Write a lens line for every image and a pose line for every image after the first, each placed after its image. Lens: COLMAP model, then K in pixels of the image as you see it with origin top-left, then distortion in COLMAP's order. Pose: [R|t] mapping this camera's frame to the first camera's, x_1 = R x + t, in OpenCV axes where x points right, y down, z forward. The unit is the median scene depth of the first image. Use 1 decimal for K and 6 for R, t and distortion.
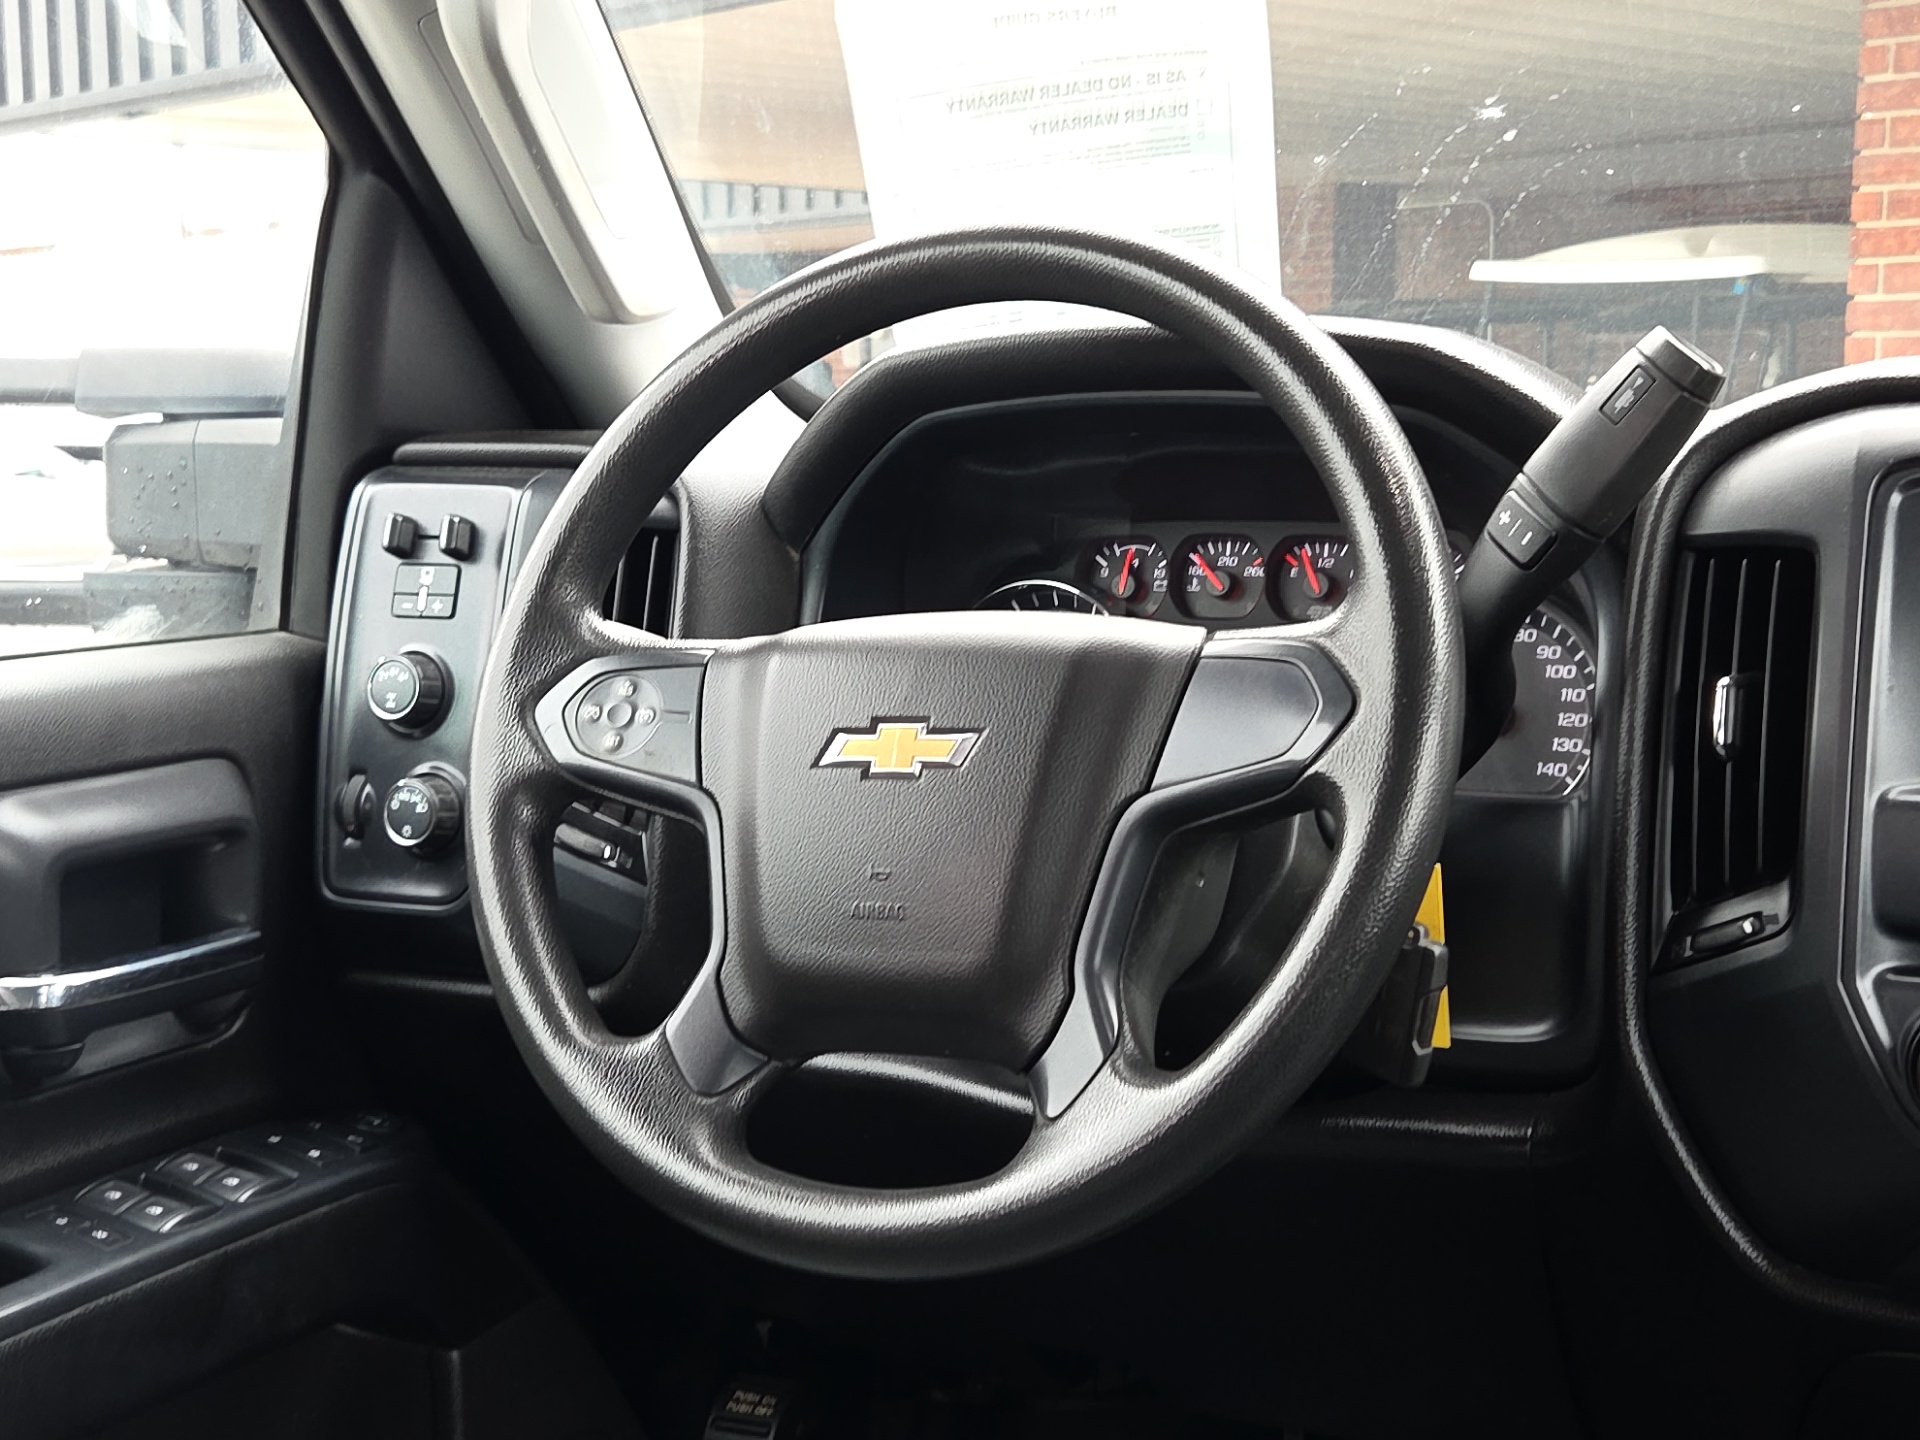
lens RADIAL K [[2625.4, 0, 960.0], [0, 2625.4, 720.0], [0, 0, 1]] dist [0.129387, -0.439276]
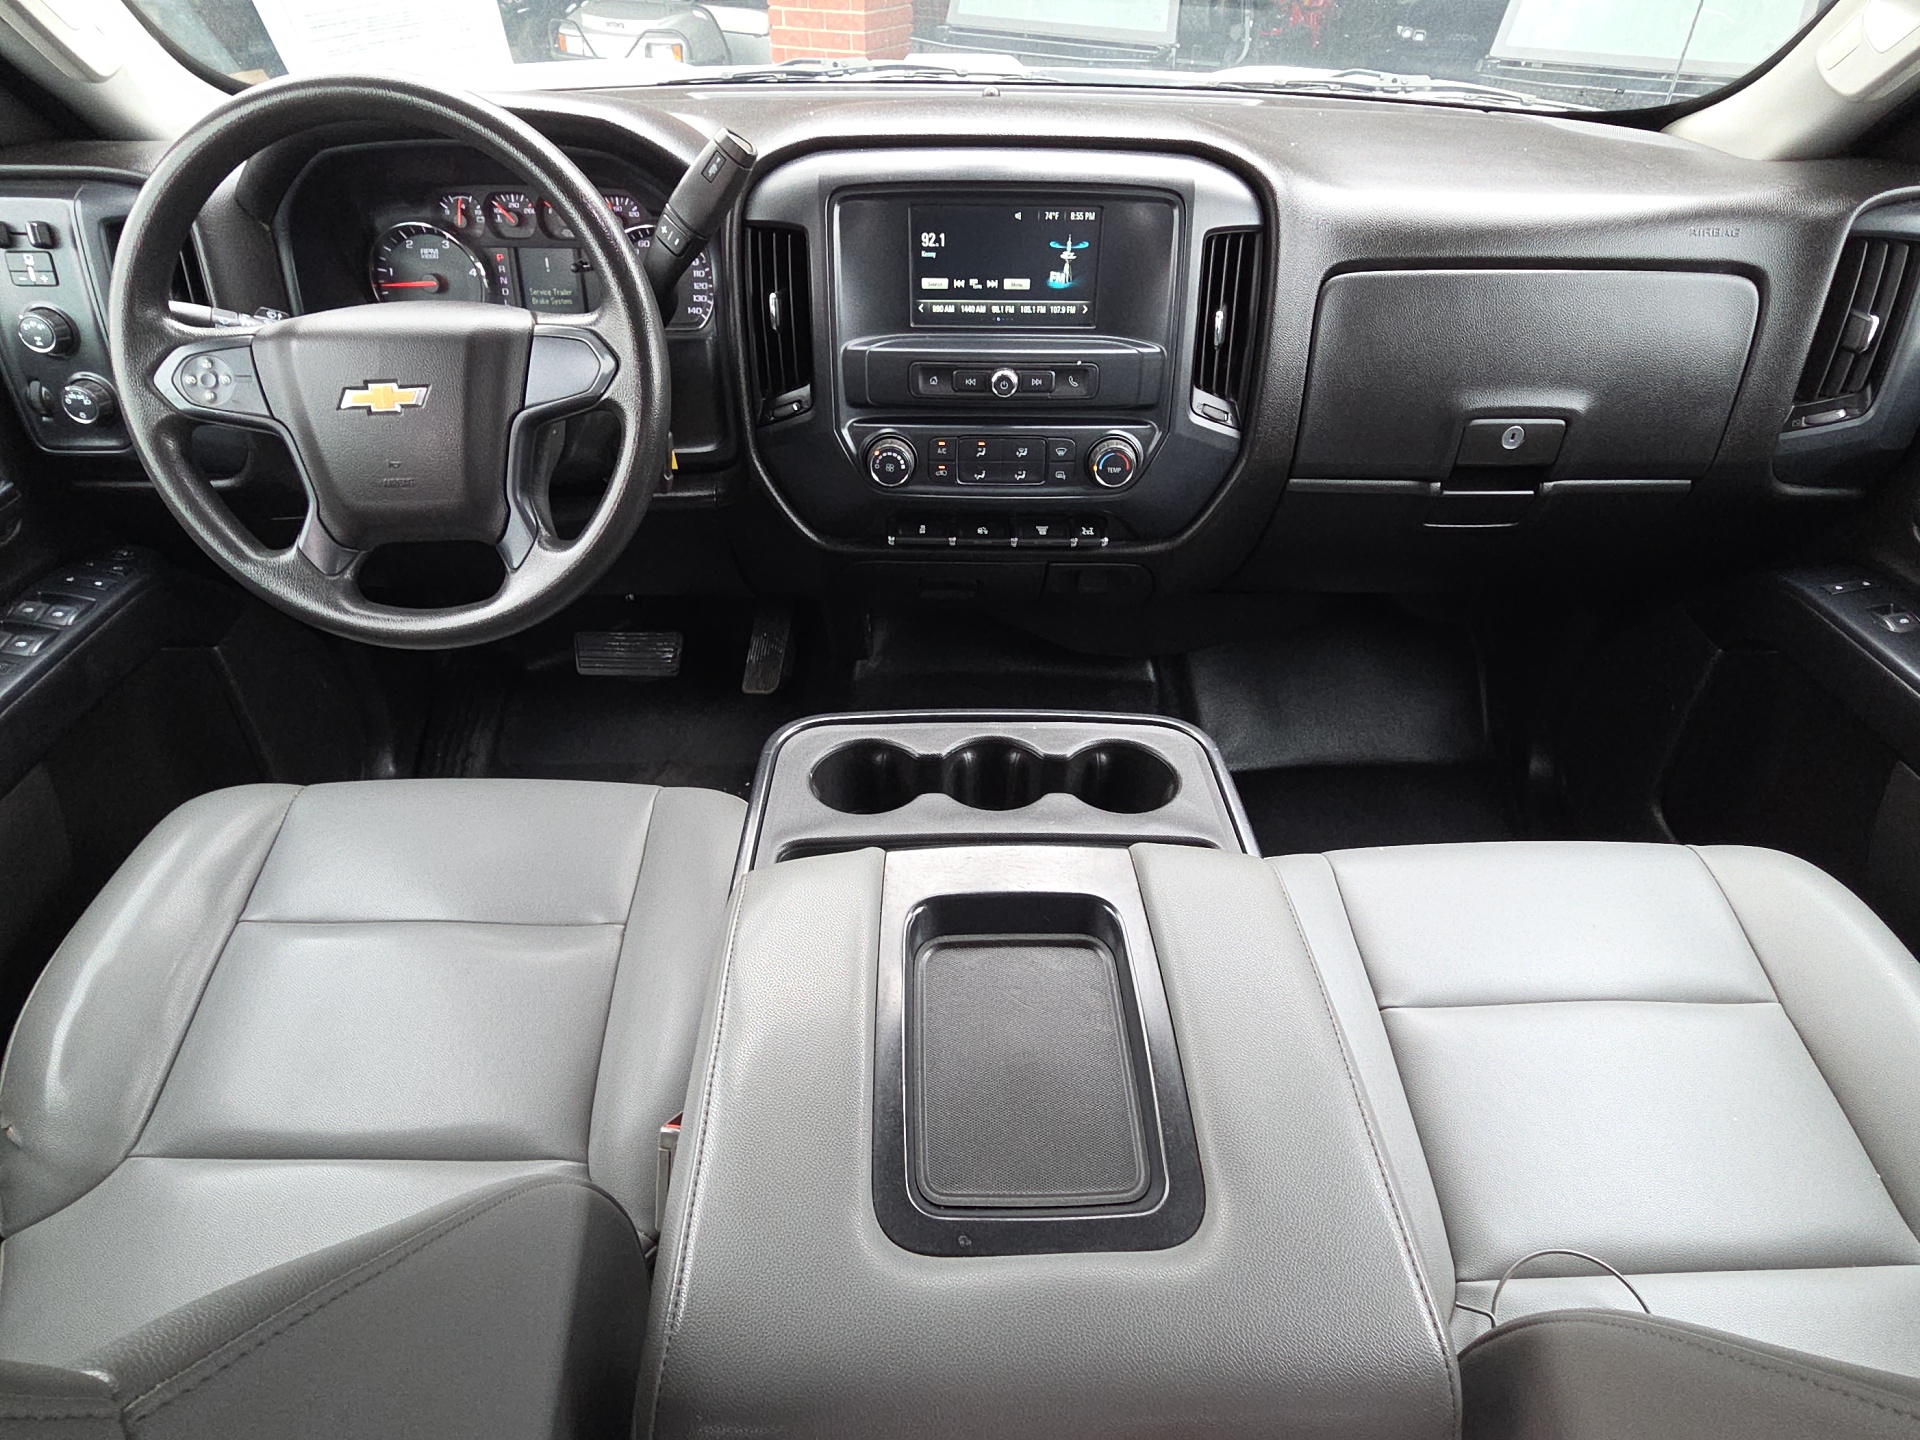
lens RADIAL K [[1103.3, 0, 960.0], [0, 1103.3, 720.0], [0, 0, 1]] dist [0.002797, -0.002540]
pose [[0.892256, -0.258112, 0.370484, -0.006825], [0.036066, 0.858625, 0.511333, -0.174734], [-0.450088, -0.442878, 0.775422, 0.049760]]
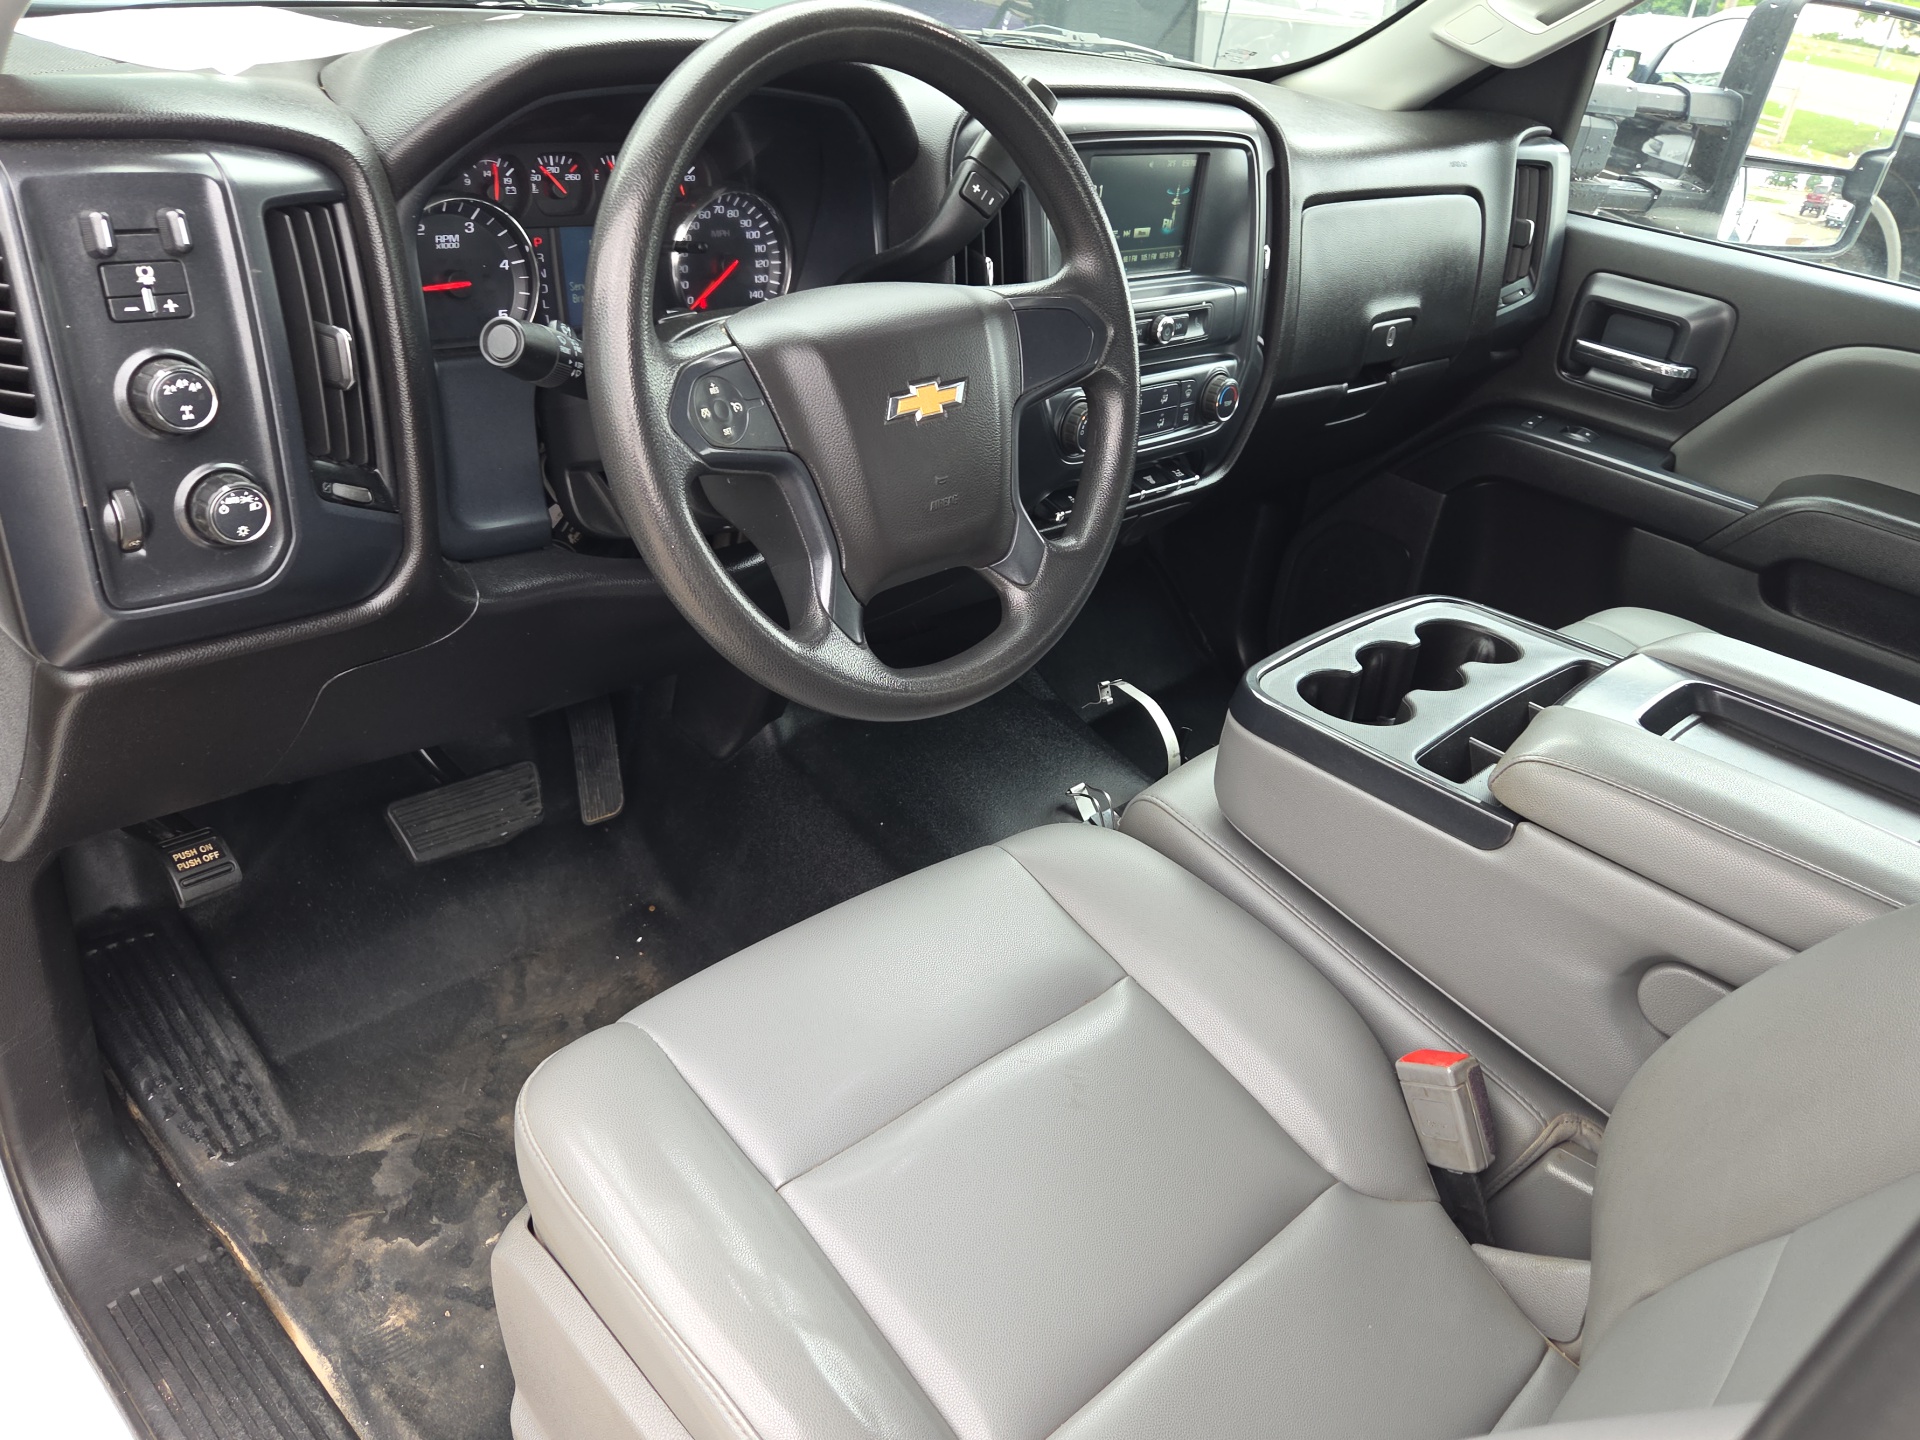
lens RADIAL K [[1475.4, 0, 960.0], [0, 1475.4, 720.0], [0, 0, 1]] dist [0.038620, 0.000324]
pose [[0.306242, -0.421684, 0.853462, -0.804115], [-0.029808, 0.891850, 0.451347, -0.205745], [-0.951487, -0.163662, 0.260553, 0.662518]]
